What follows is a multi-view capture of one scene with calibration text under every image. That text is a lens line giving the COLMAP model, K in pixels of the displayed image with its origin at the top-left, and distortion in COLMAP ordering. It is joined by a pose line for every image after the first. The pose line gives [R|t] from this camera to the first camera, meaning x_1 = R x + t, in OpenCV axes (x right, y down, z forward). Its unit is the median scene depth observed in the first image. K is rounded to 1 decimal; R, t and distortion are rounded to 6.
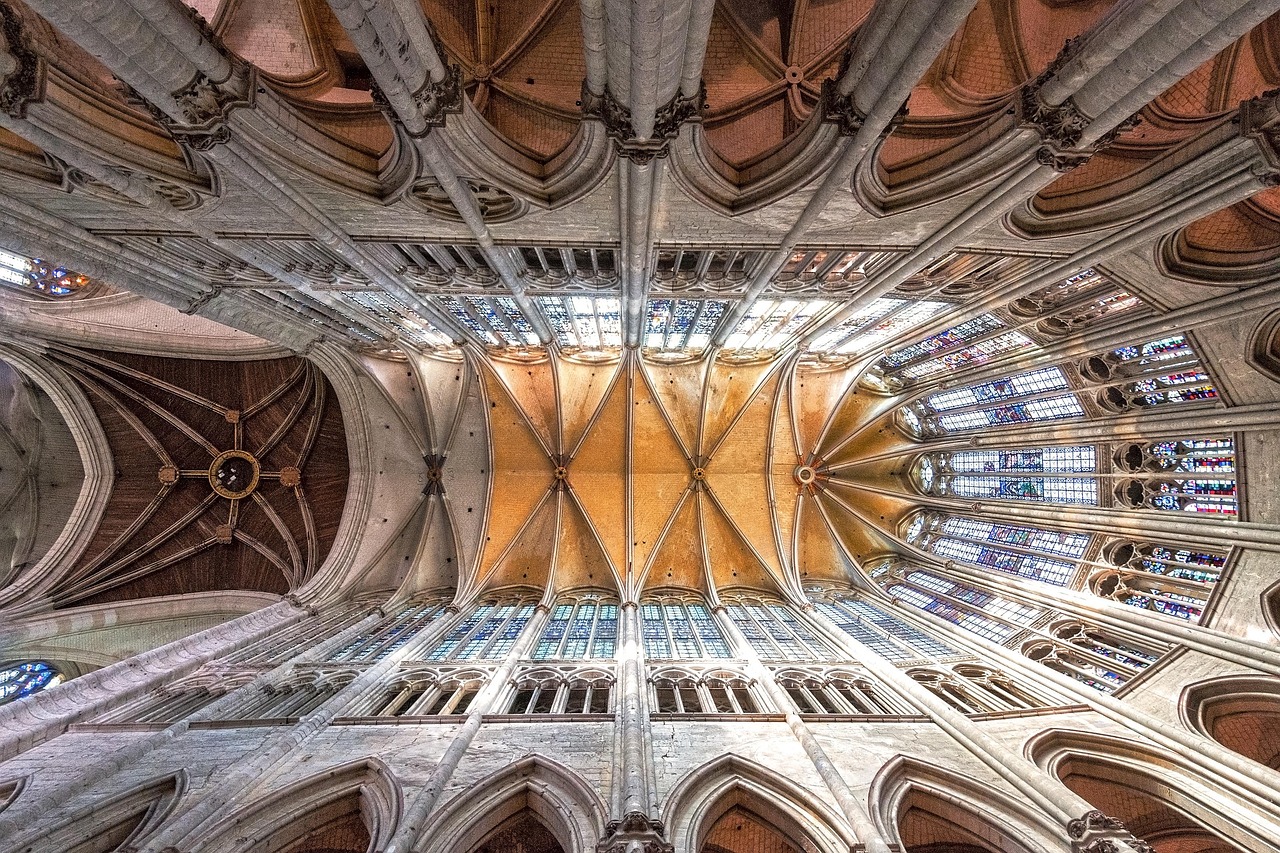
lens RADIAL K [[540.0, 0, 640.0], [0, 540.0, 426.5], [0, 0, 1]] dist [0.000400, -0.000007]
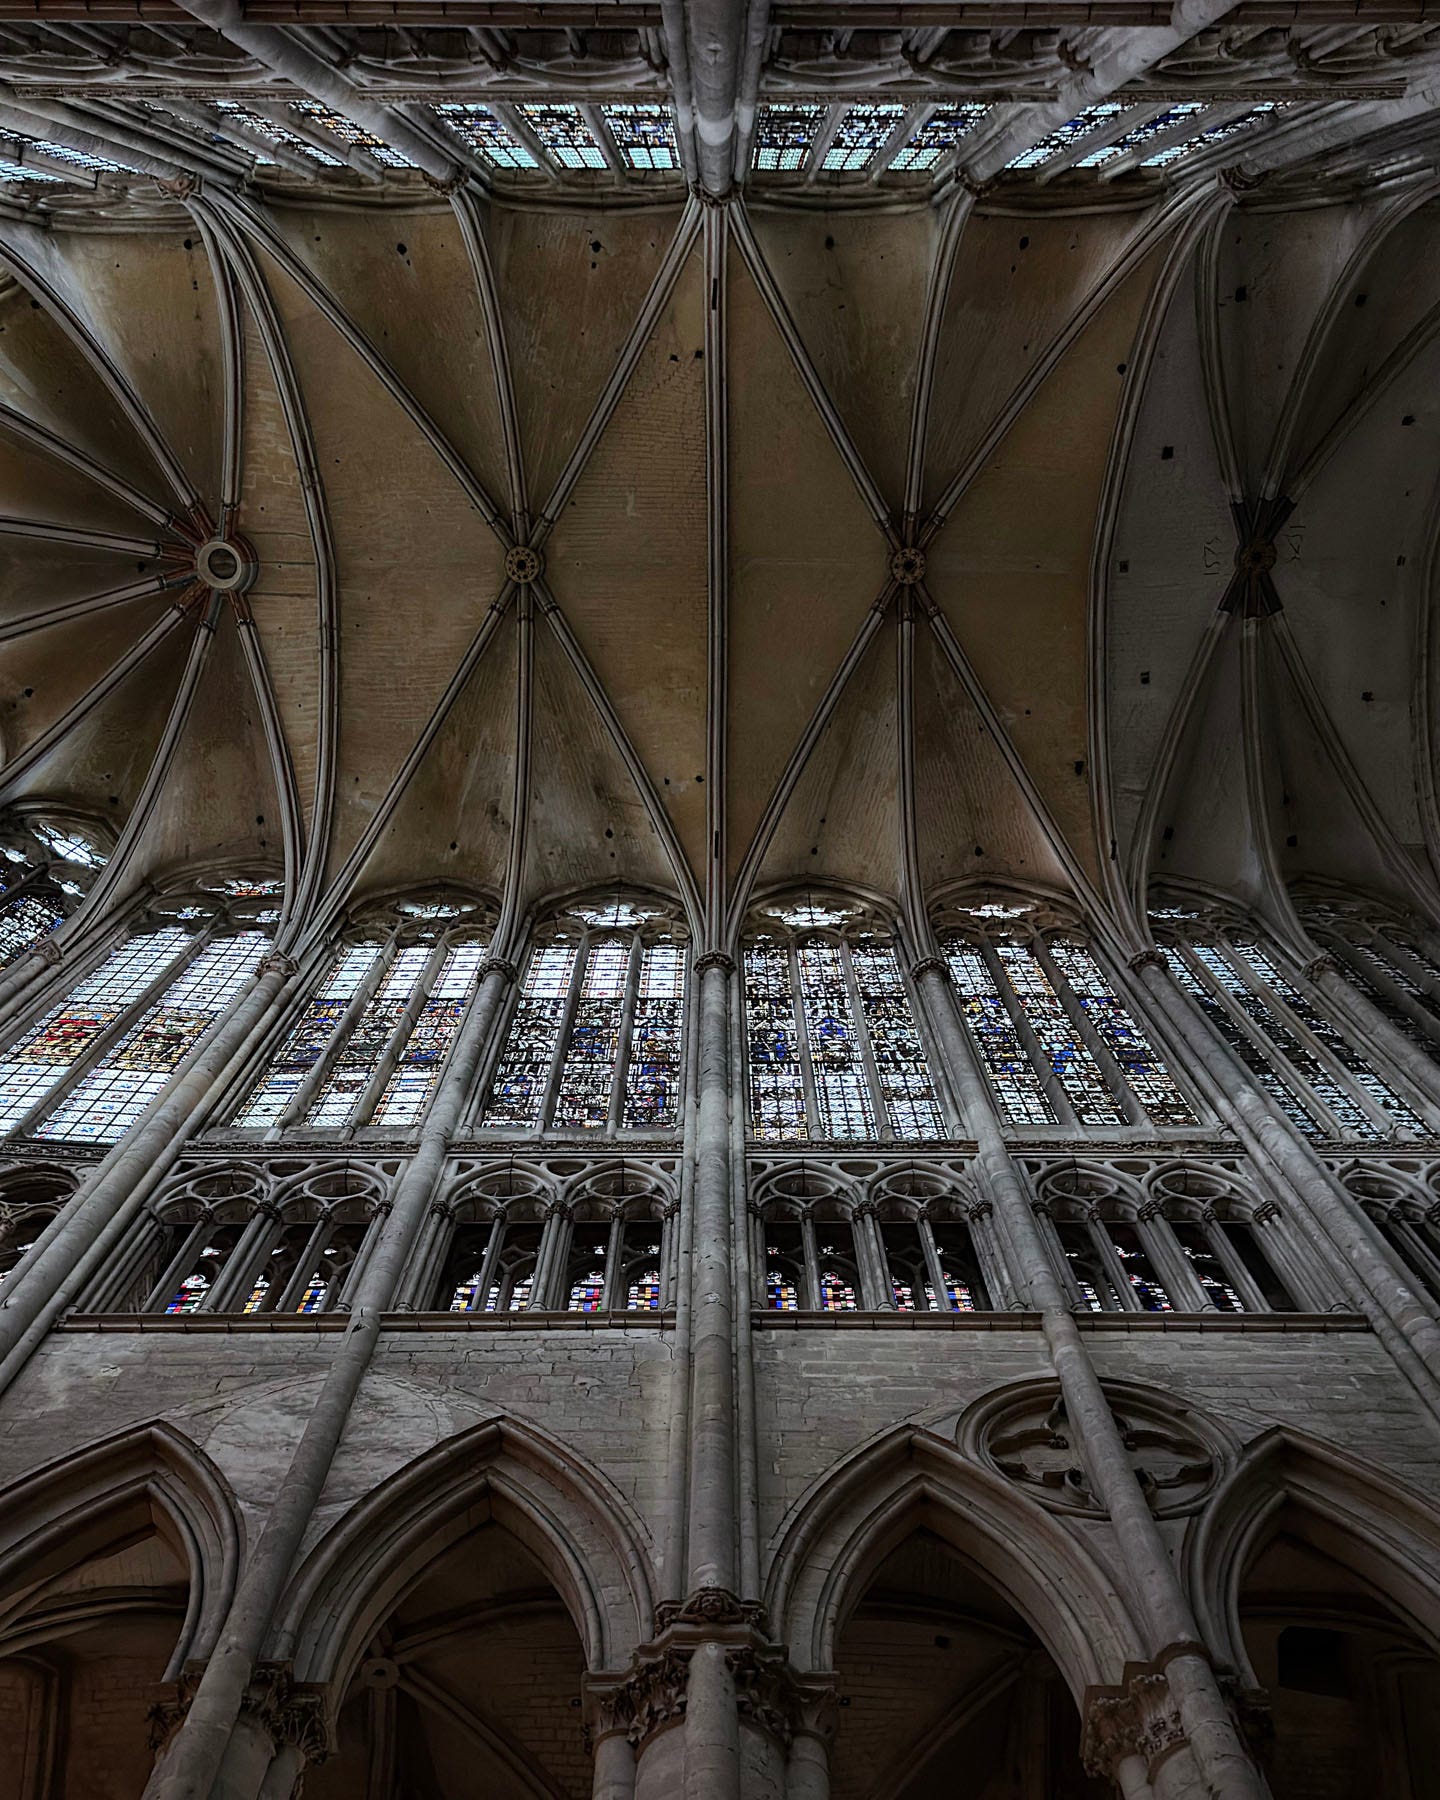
lens RADIAL K [[1509.9, 0, 714.1], [0, 1509.9, 897.8], [0, 0, 1]] dist [0.002527, 0.156322]
pose [[-0.999658, 0.012051, -0.023212, 0.013819], [-0.004217, -0.950170, -0.311703, 0.281536], [-0.025812, -0.311498, 0.949896, -0.037069]]
